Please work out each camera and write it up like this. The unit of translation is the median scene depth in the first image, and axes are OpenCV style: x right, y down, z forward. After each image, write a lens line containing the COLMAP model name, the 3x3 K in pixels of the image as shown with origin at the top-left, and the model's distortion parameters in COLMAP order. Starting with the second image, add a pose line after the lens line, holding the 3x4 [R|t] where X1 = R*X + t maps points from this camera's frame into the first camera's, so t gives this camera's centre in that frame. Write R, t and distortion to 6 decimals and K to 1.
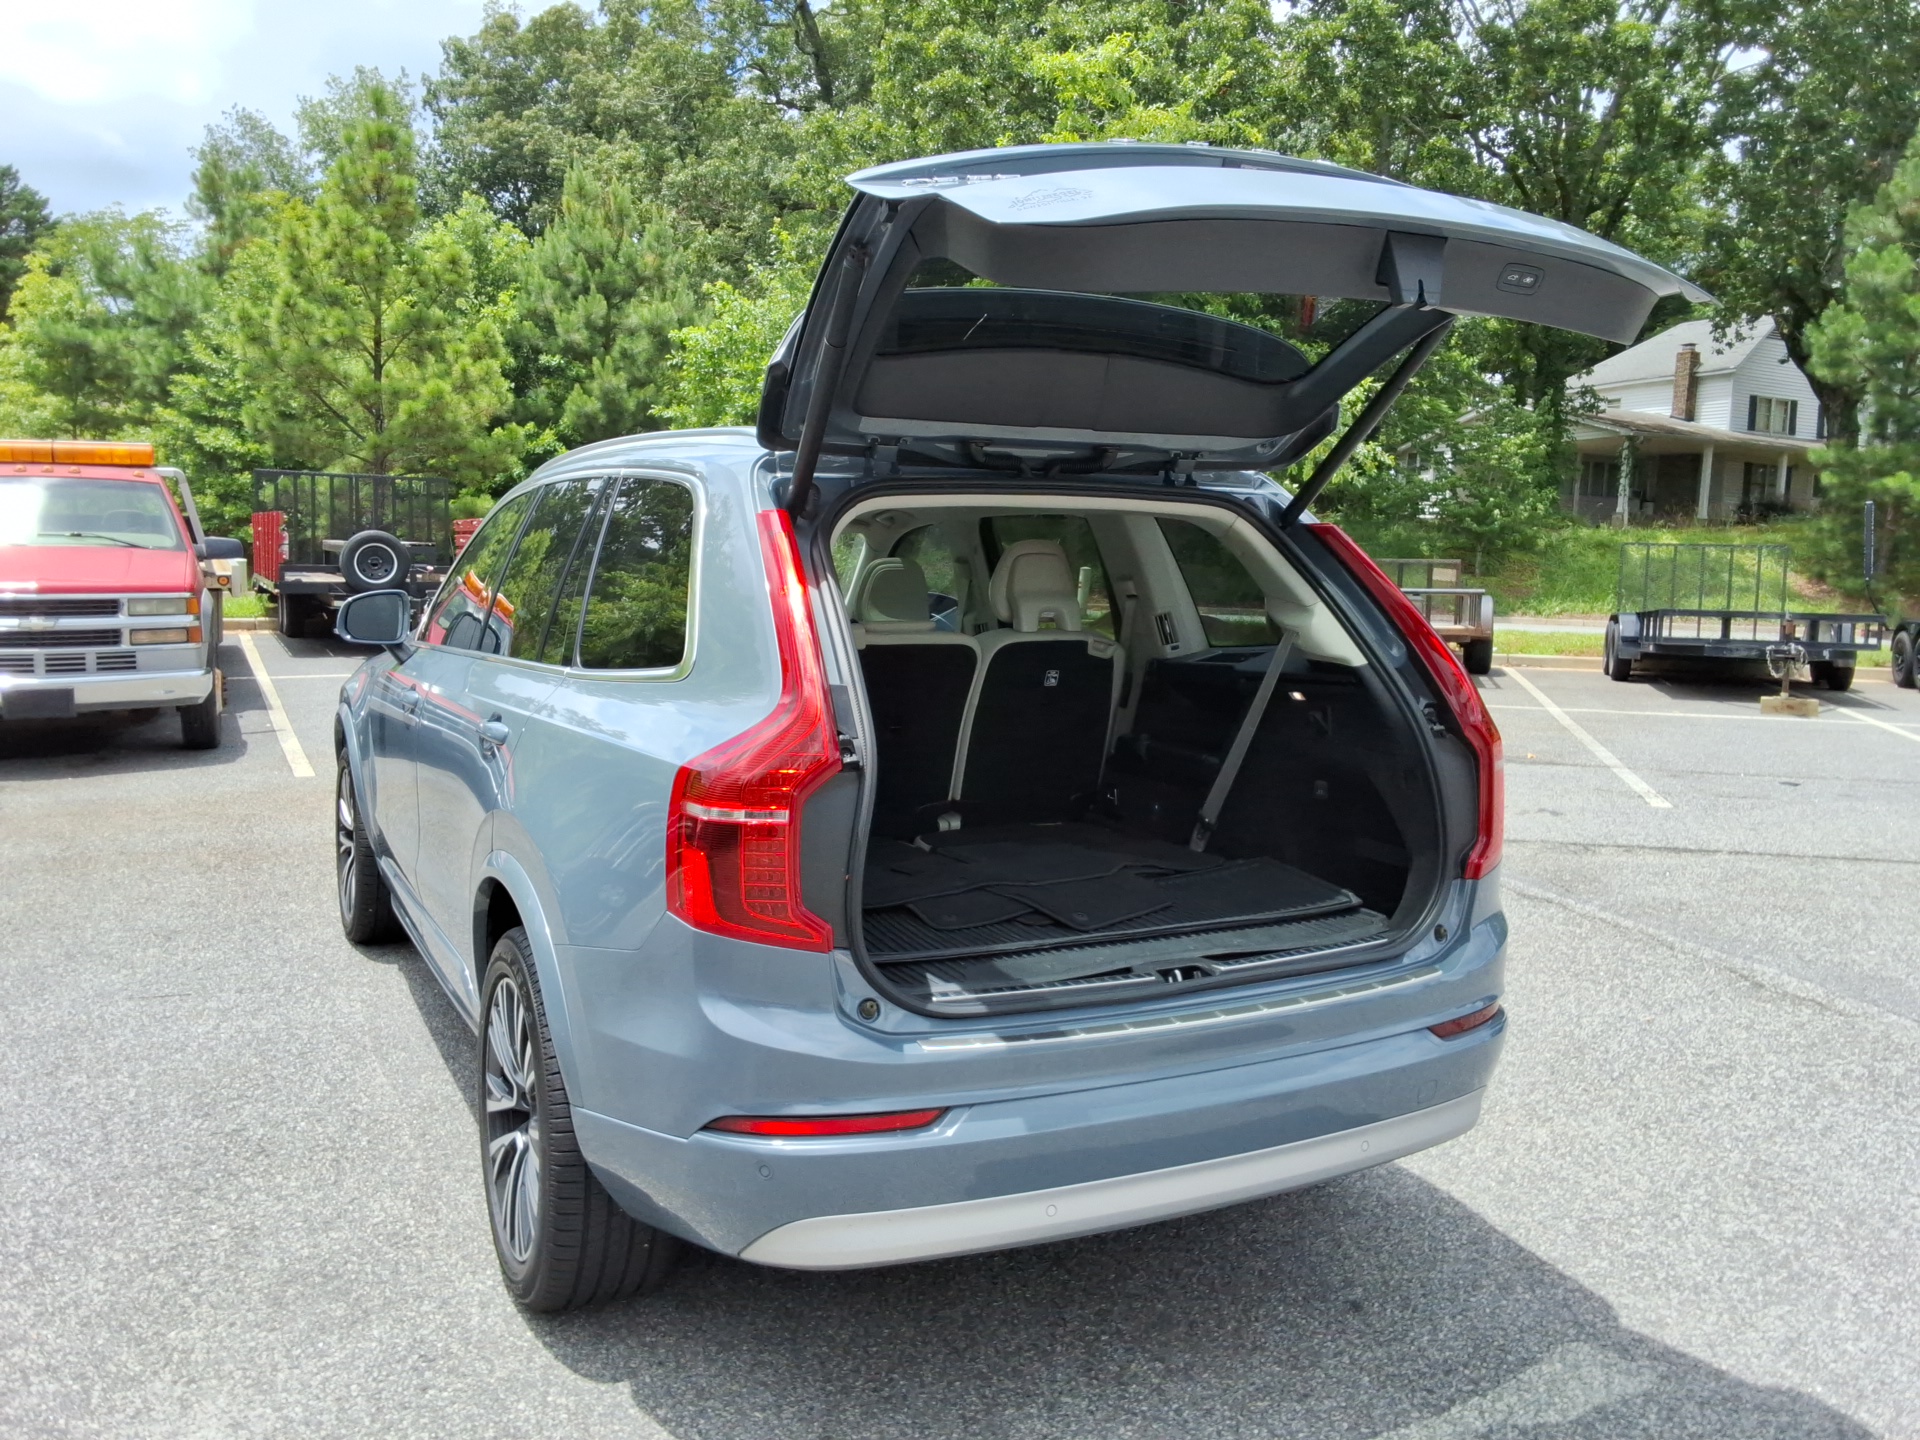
lens RADIAL K [[1552.8, 0, 972.1], [0, 1552.8, 706.3], [0, 0, 1]] dist [0.105788, -0.164609]
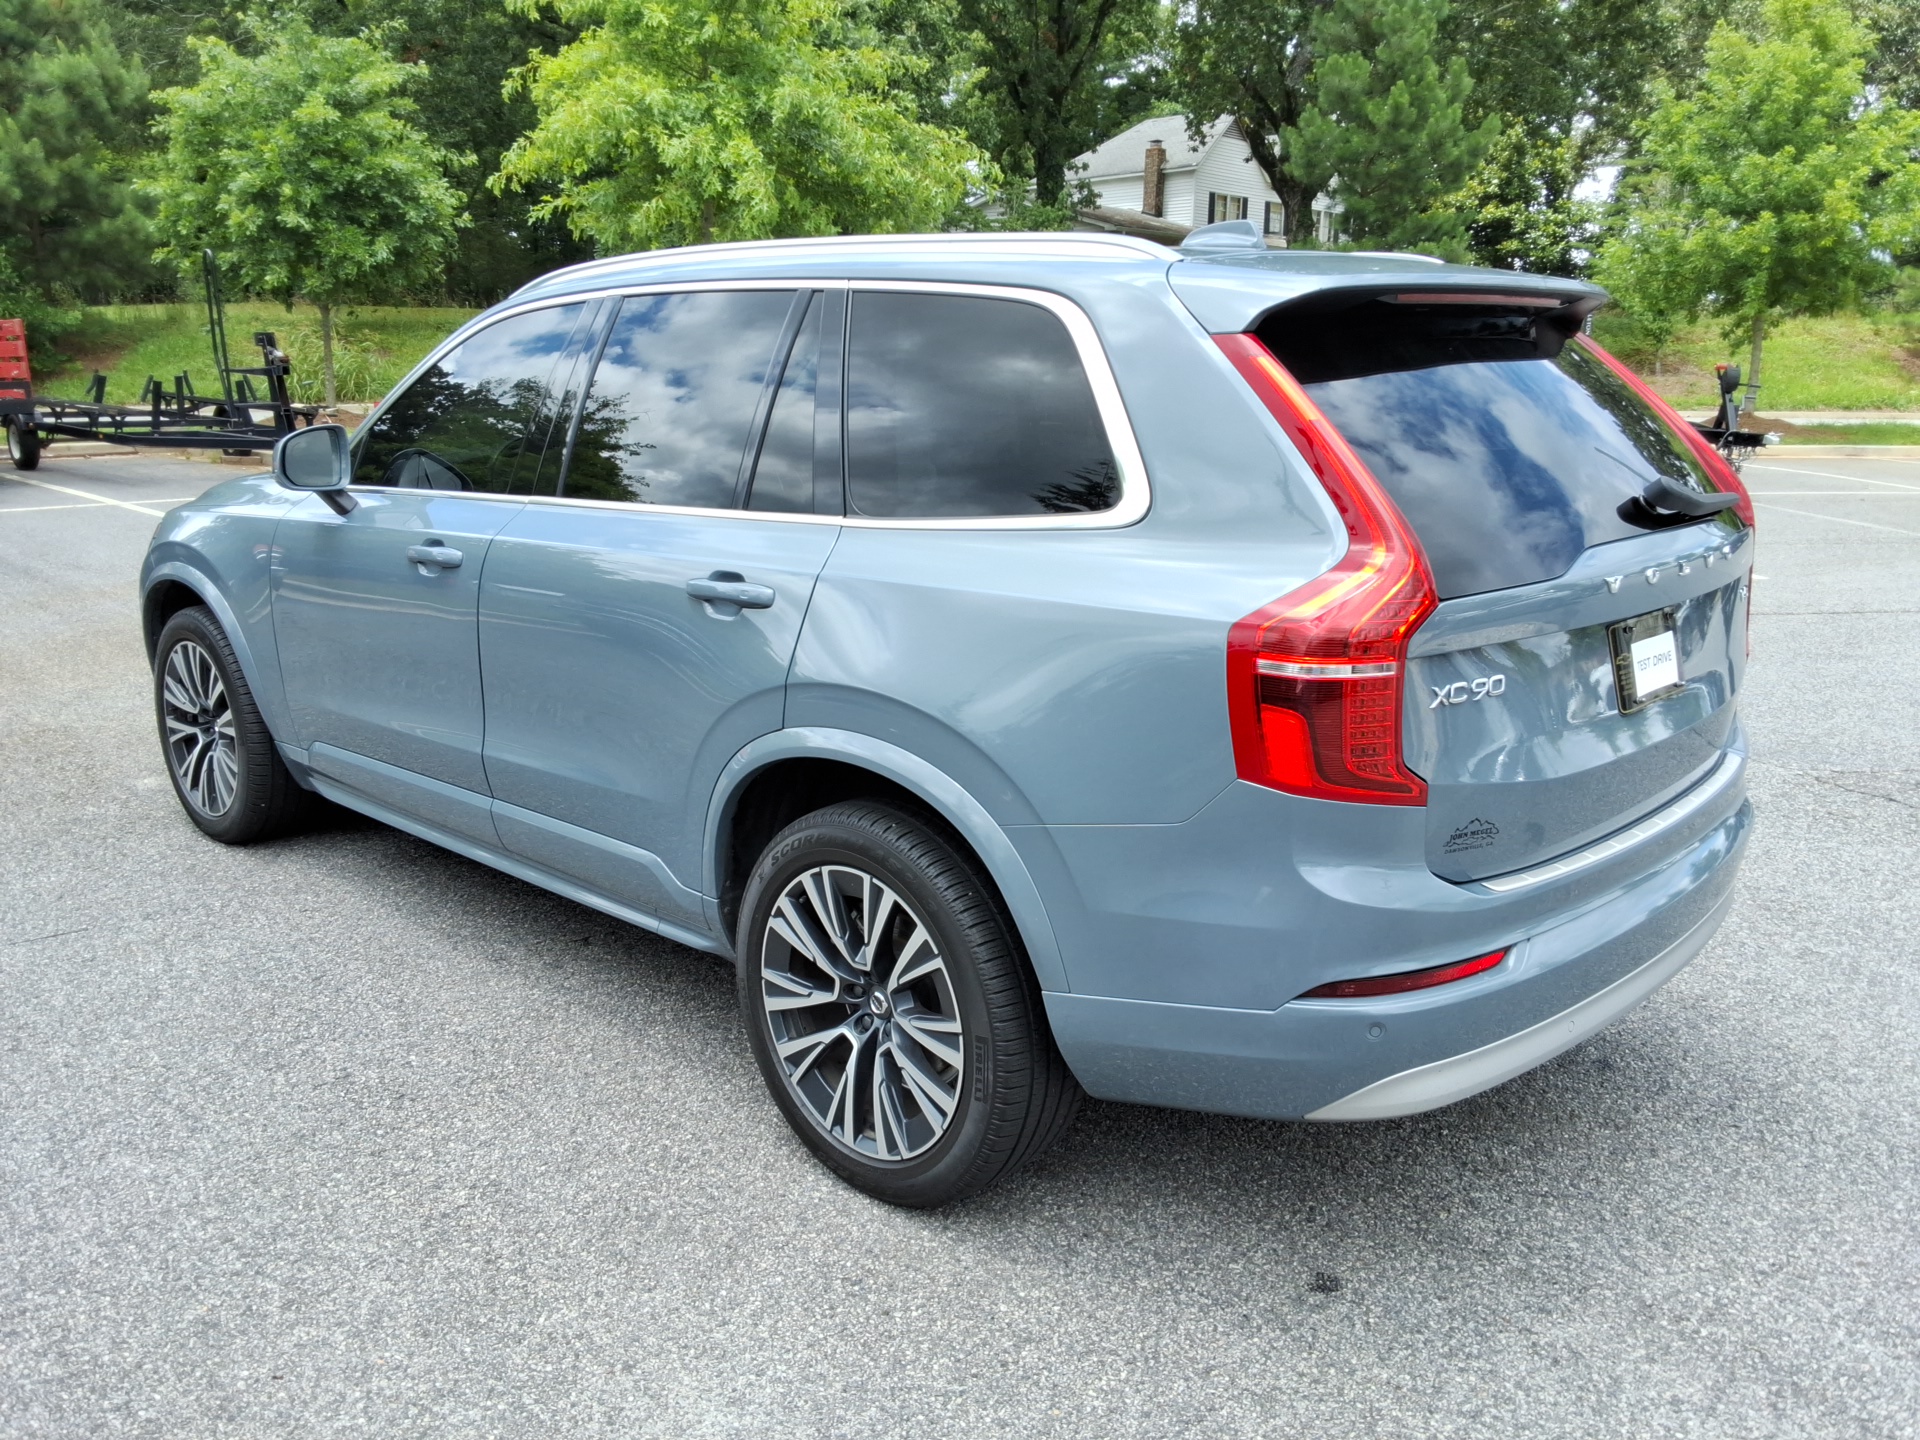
lens RADIAL K [[1545.6, 0, 978.7], [0, 1545.6, 708.8], [0, 0, 1]] dist [0.103712, -0.161325]
pose [[0.944336, -0.090149, 0.316389, -0.295412], [0.048395, 0.989327, 0.137443, -0.020719], [-0.325403, -0.114481, 0.938620, 0.088731]]
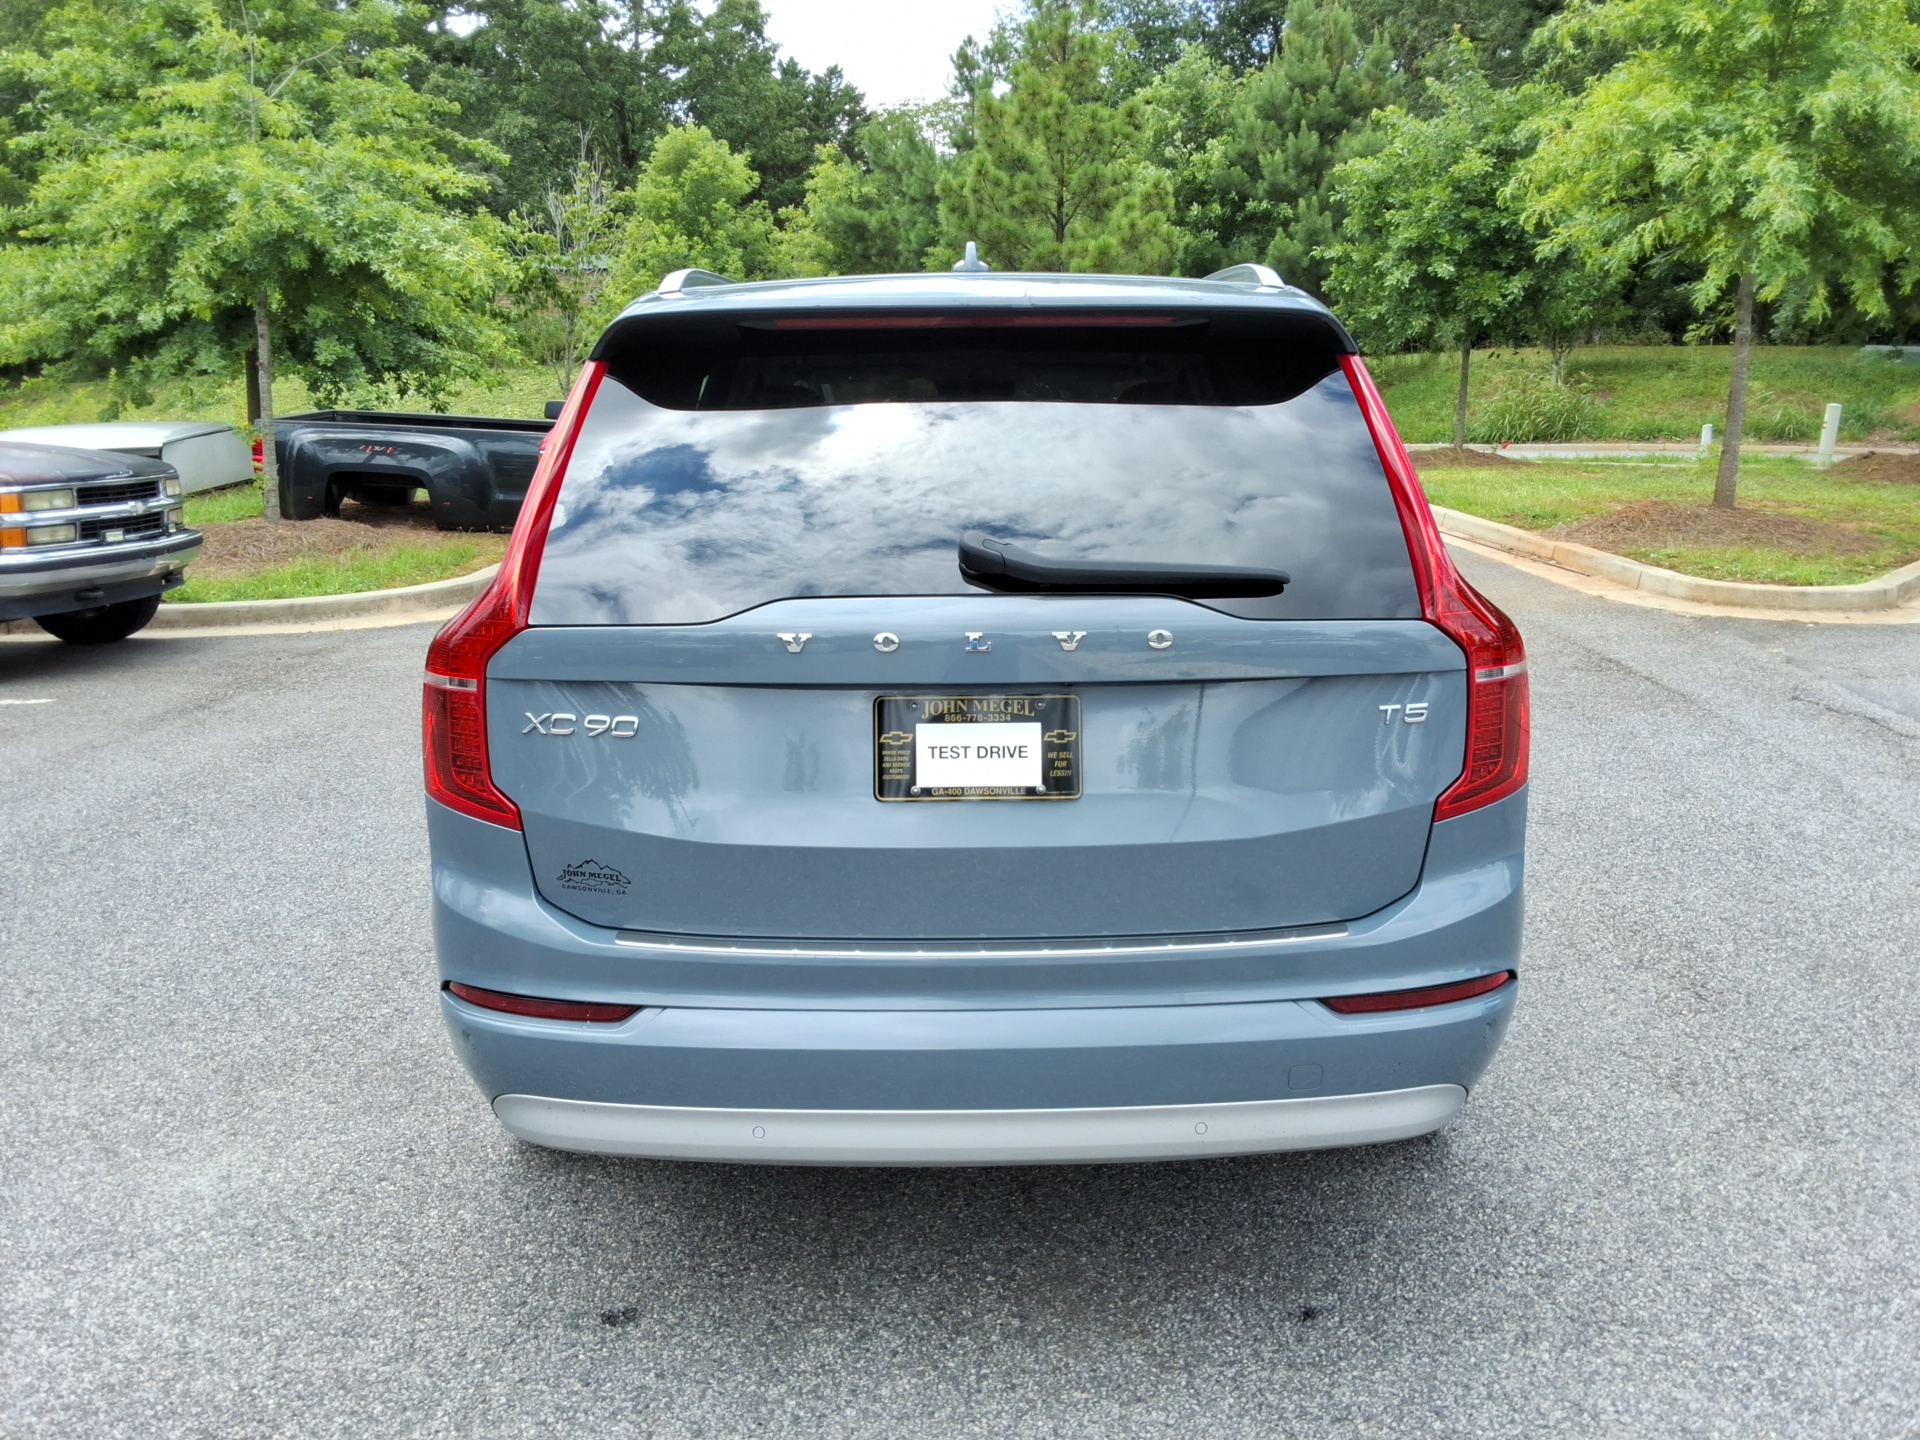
lens RADIAL K [[1547.3, 0, 977.8], [0, 1547.3, 709.8], [0, 0, 1]] dist [0.112490, -0.178748]
pose [[0.890255, 0.069888, -0.450069, 0.264553], [-0.026152, 0.994371, 0.102679, -0.009571], [0.454712, -0.079640, 0.887071, 0.128431]]
